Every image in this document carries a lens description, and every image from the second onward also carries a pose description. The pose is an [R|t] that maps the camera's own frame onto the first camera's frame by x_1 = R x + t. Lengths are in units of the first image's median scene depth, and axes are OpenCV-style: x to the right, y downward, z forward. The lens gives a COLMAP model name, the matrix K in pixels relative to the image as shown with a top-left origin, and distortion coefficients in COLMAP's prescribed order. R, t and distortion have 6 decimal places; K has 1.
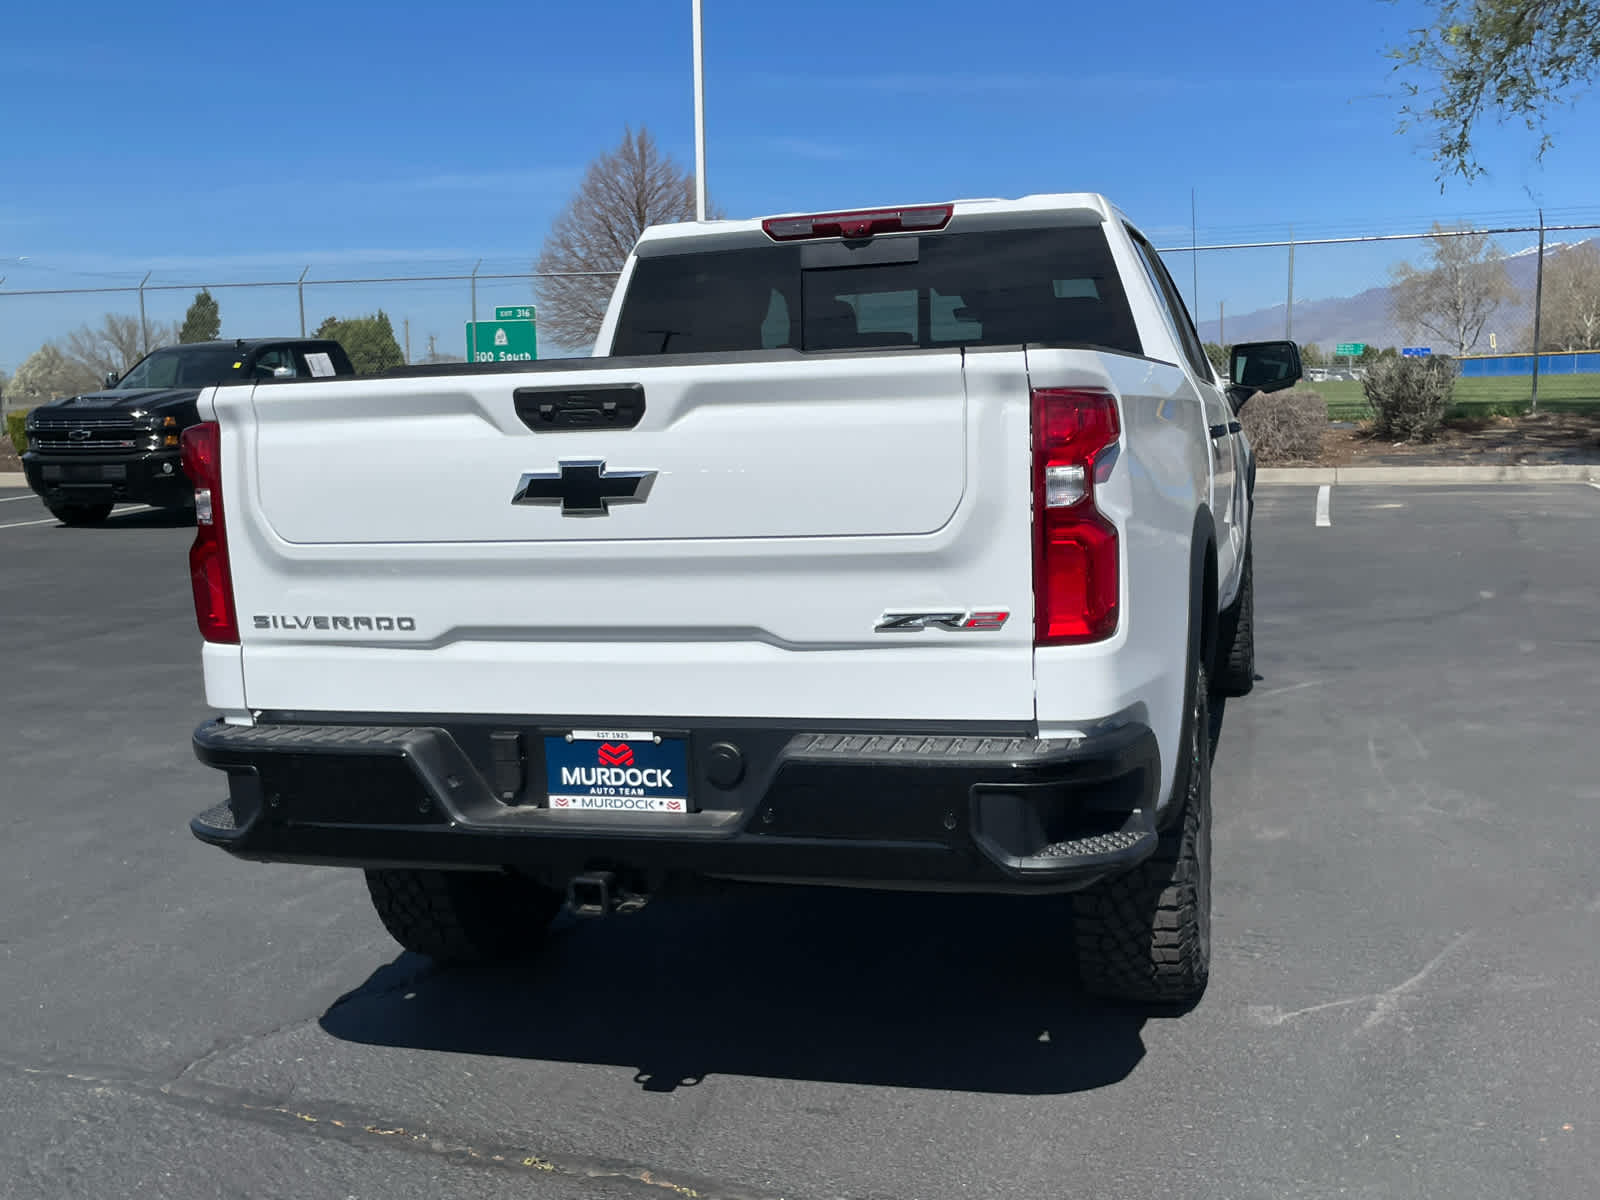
lens RADIAL K [[1629.5, 0, 826.4], [0, 1629.5, 606.5], [0, 0, 1]] dist [0.132979, -0.263345]
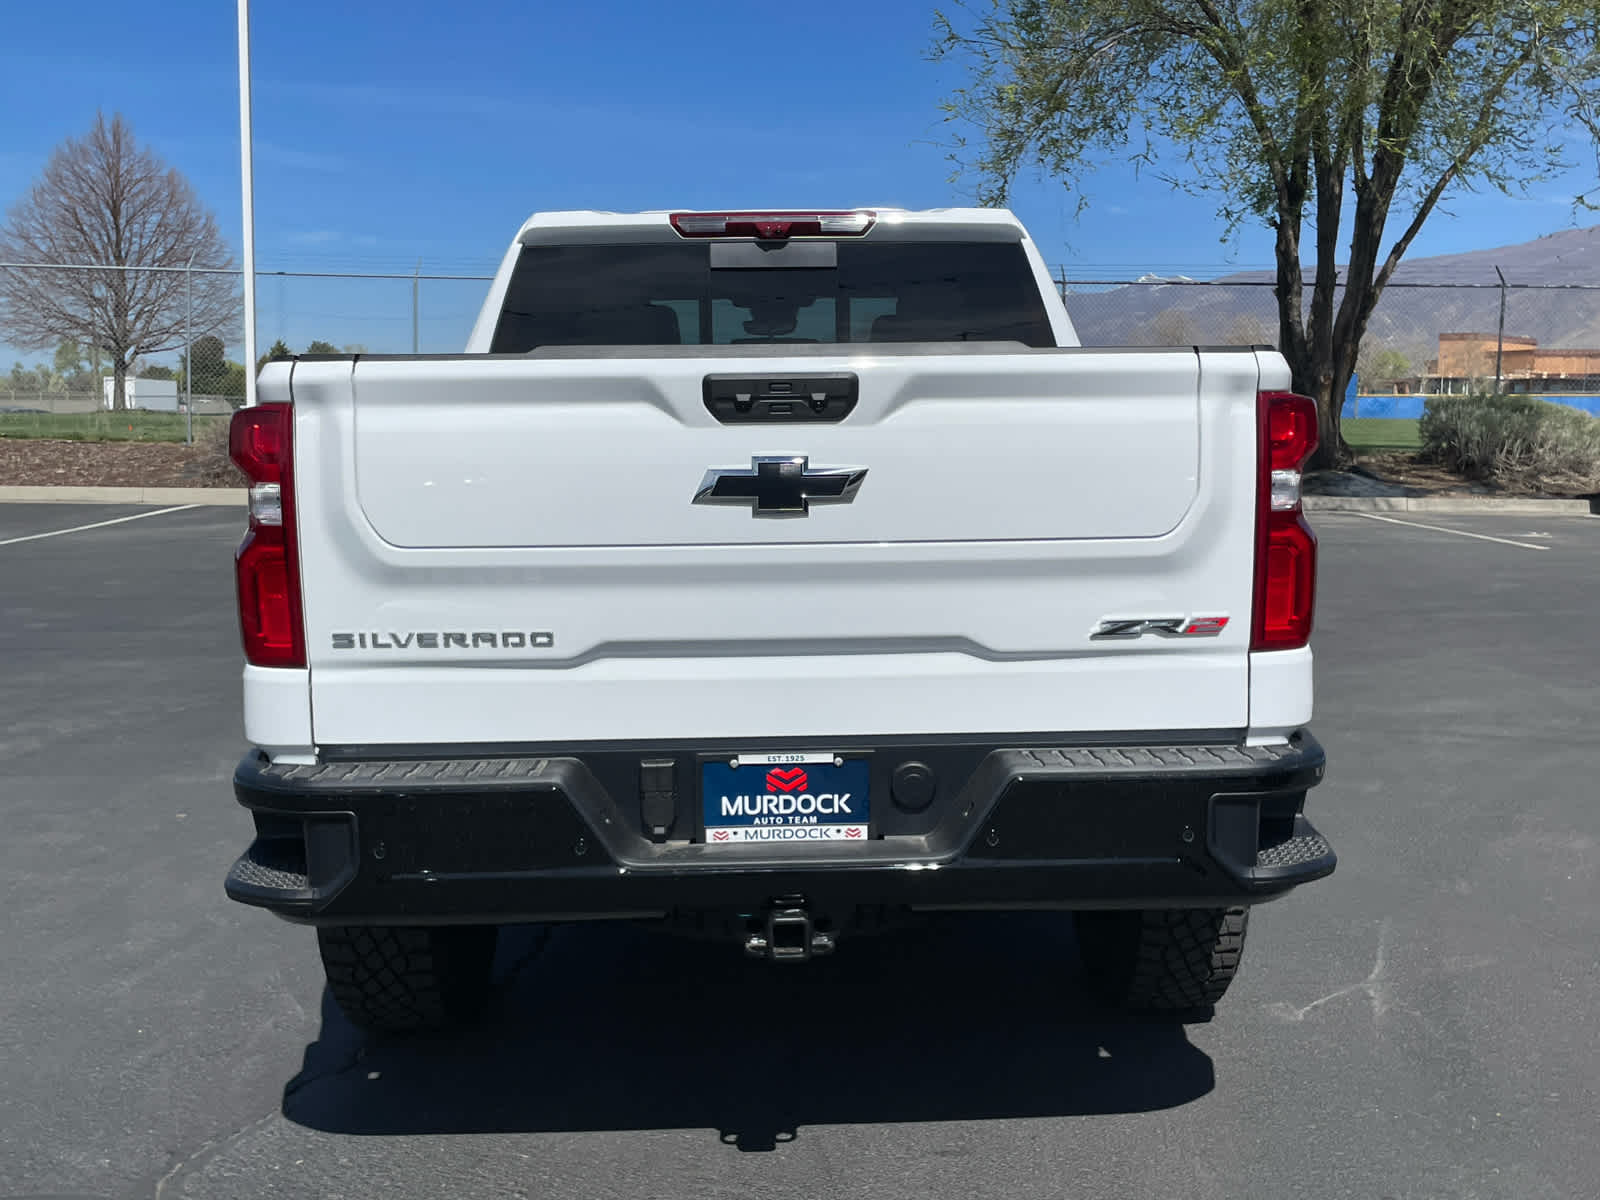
lens RADIAL K [[1628.2, 0, 826.3], [0, 1628.2, 593.9], [0, 0, 1]] dist [0.131237, -0.252876]
pose [[0.950163, -0.005376, 0.311706, -0.385528], [0.012752, 0.999685, -0.021629, 0.006923], [-0.311492, 0.024526, 0.949932, 0.126256]]
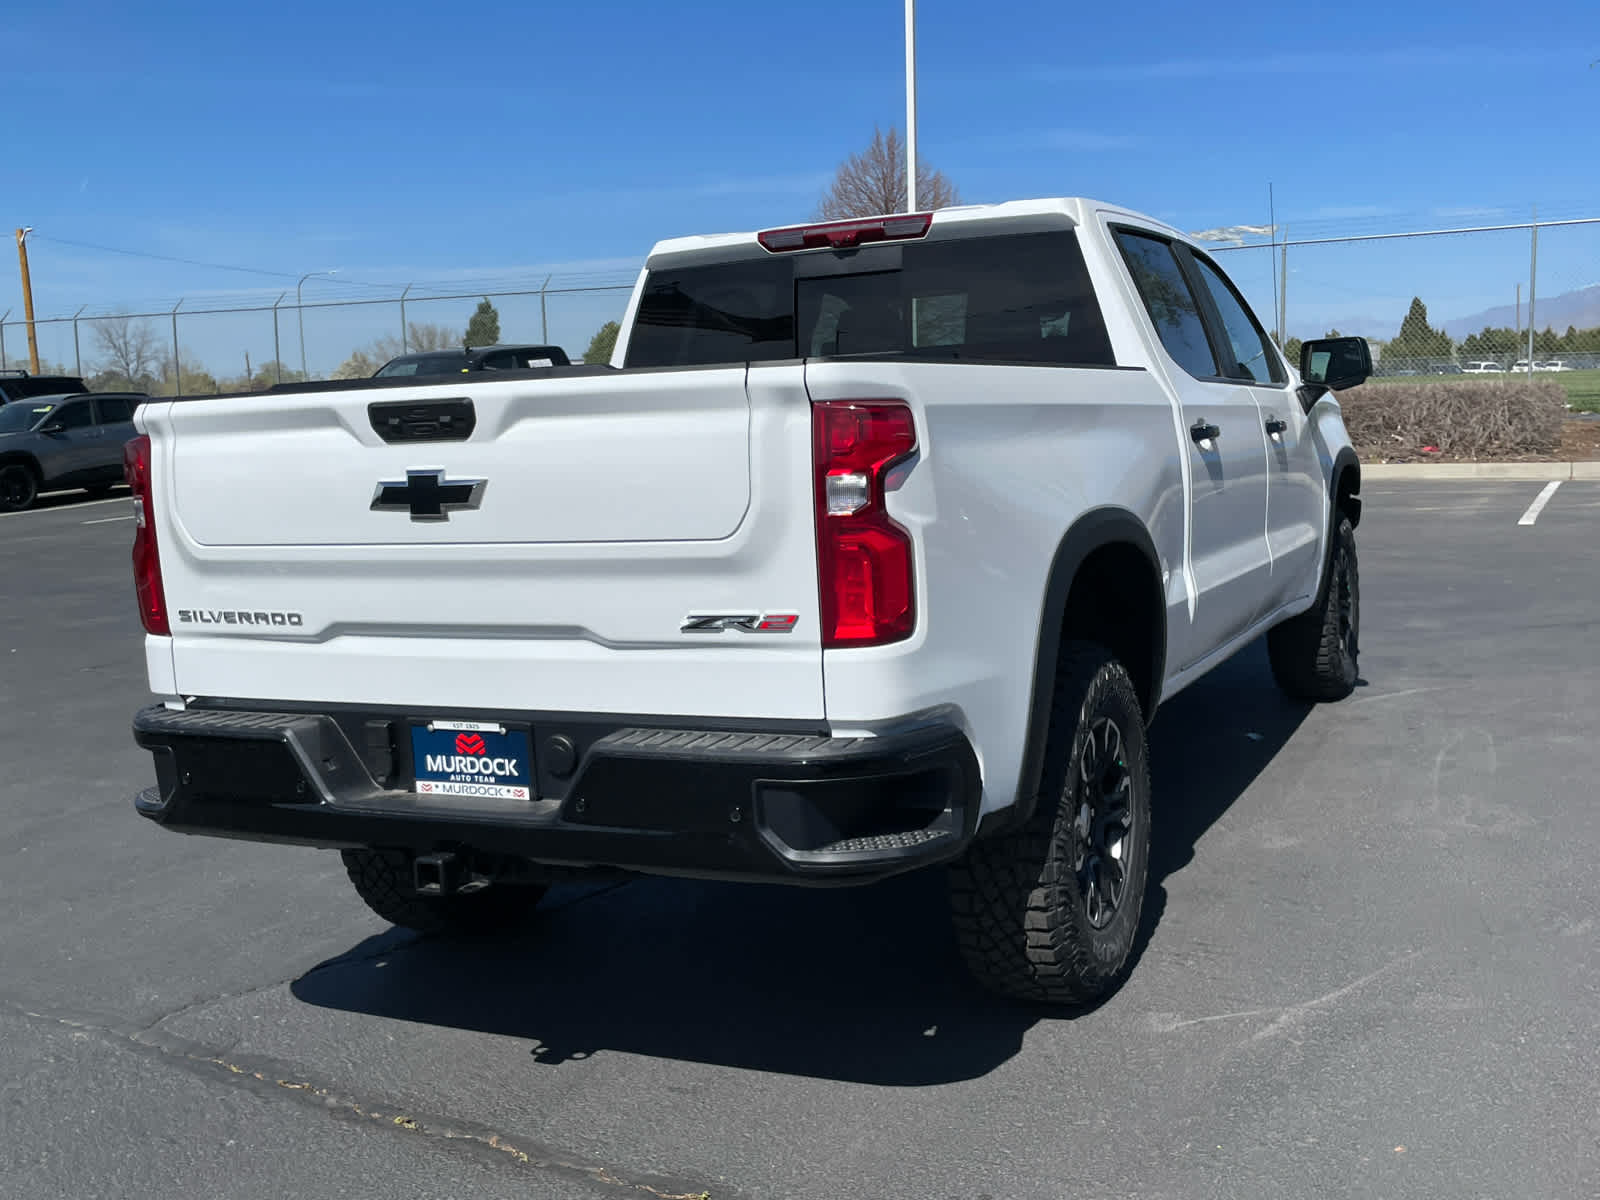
lens RADIAL K [[1628.2, 0, 826.3], [0, 1628.2, 593.9], [0, 0, 1]] dist [0.131237, -0.252876]
pose [[0.986195, 0.009150, -0.165337, 0.273409], [-0.009965, 0.999942, -0.004102, -0.005499], [0.165289, 0.005693, 0.986229, -0.018208]]
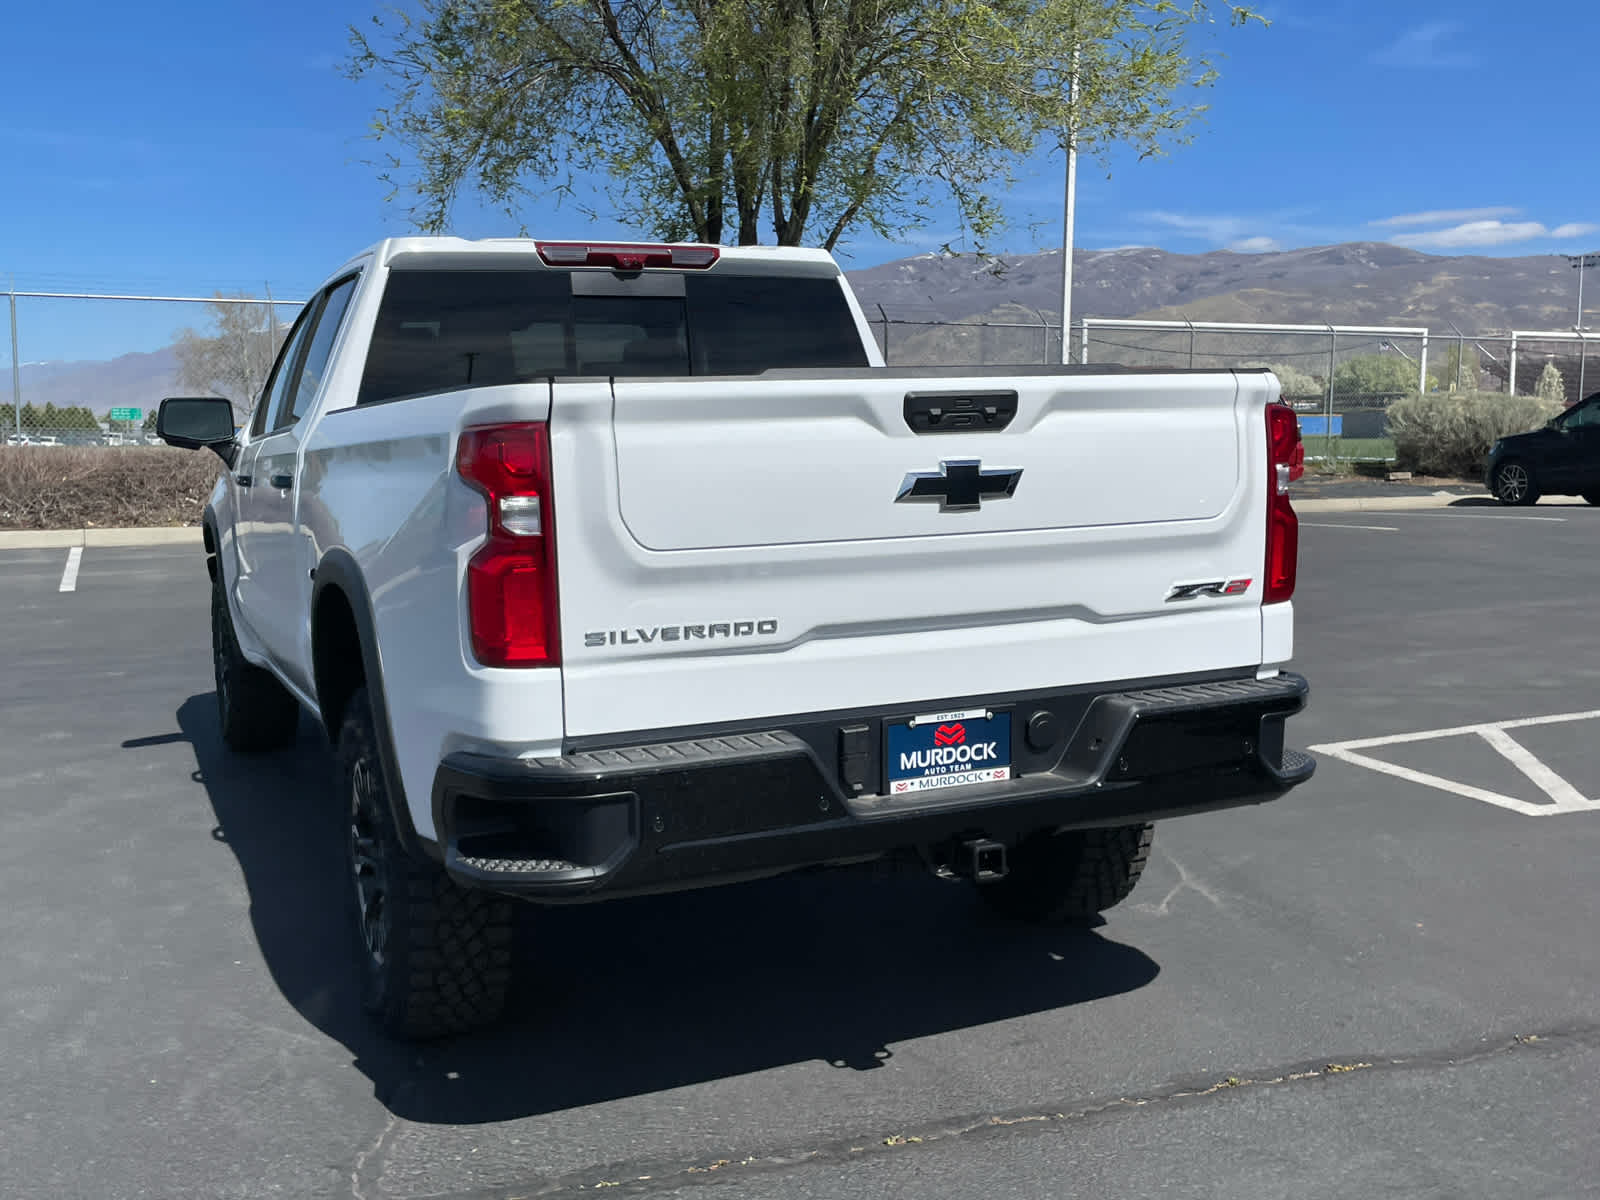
lens RADIAL K [[1629.5, 0, 826.4], [0, 1629.5, 606.5], [0, 0, 1]] dist [0.132979, -0.263345]
pose [[0.753372, -0.051525, 0.655573, -0.879861], [0.078140, 0.996877, -0.011448, 0.012237], [-0.652935, 0.059851, 0.755045, 0.232704]]
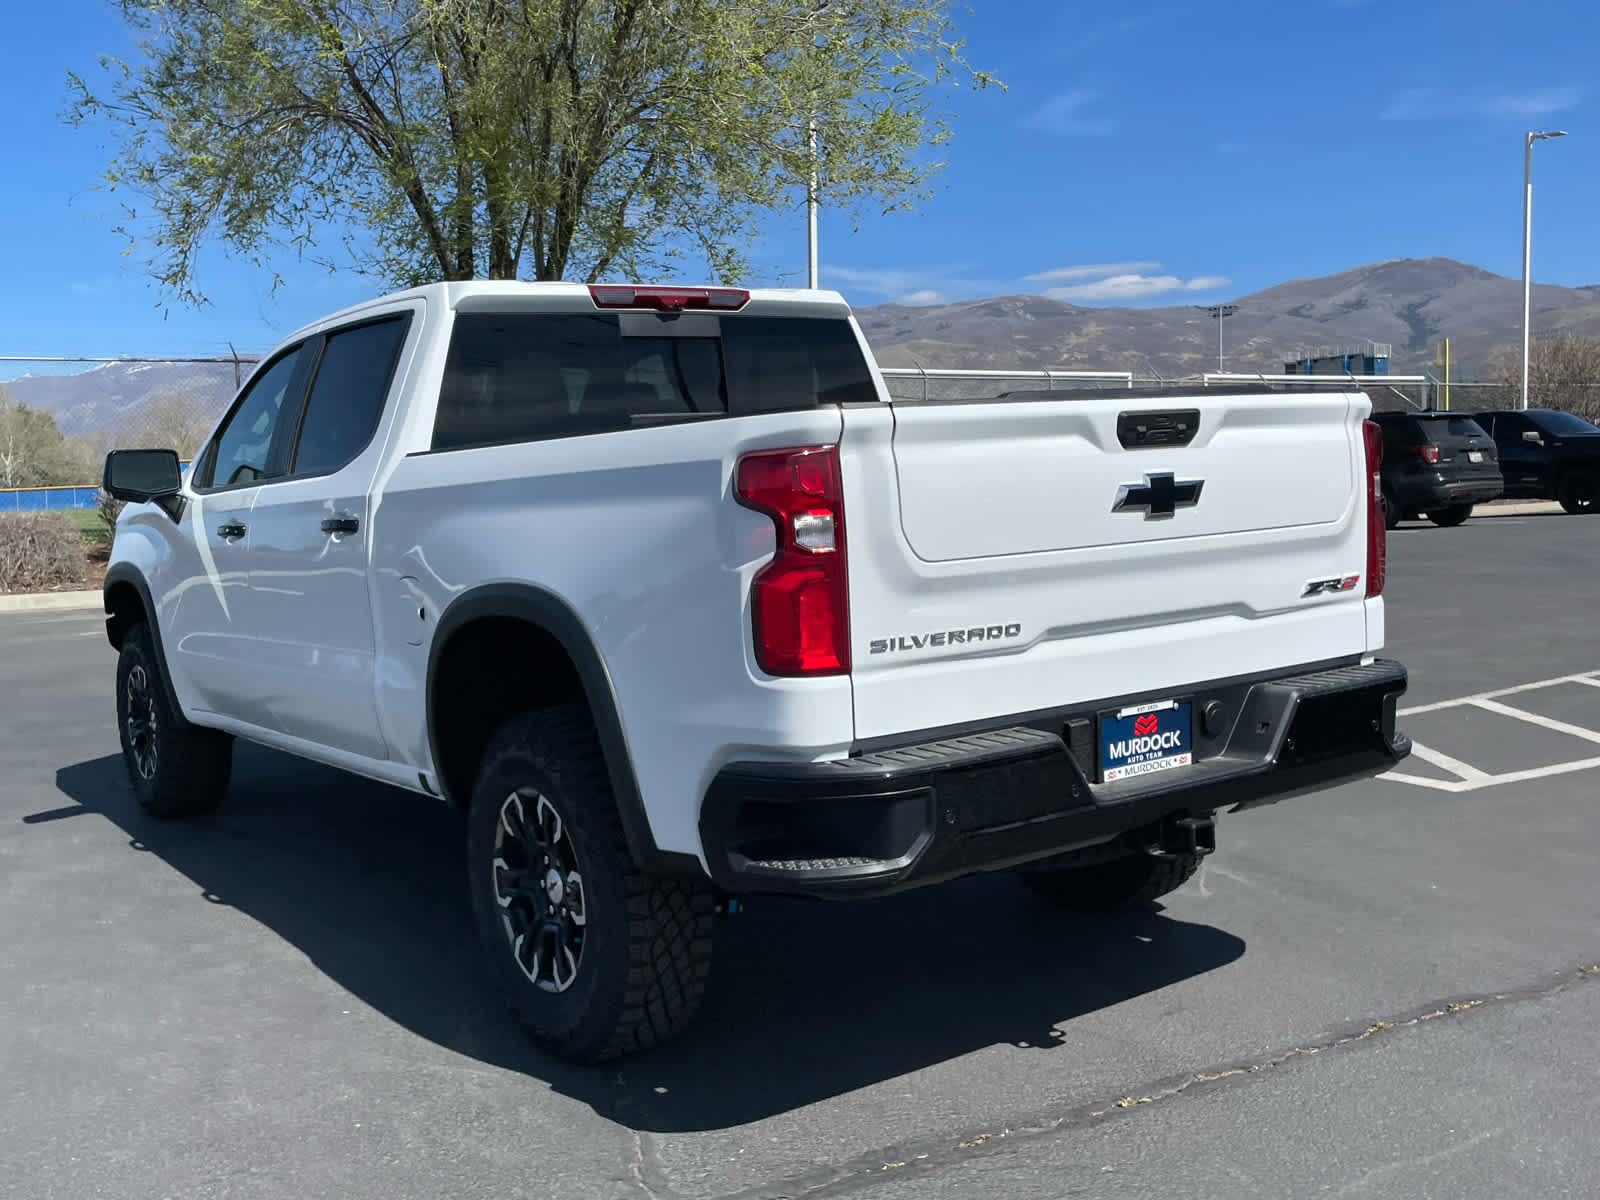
lens RADIAL K [[1628.2, 0, 826.3], [0, 1628.2, 593.9], [0, 0, 1]] dist [0.131237, -0.252876]
pose [[0.613819, -0.054191, 0.787584, -1.175803], [0.125840, 0.991601, -0.029847, 0.003370], [-0.779352, 0.117431, 0.615484, 0.438423]]
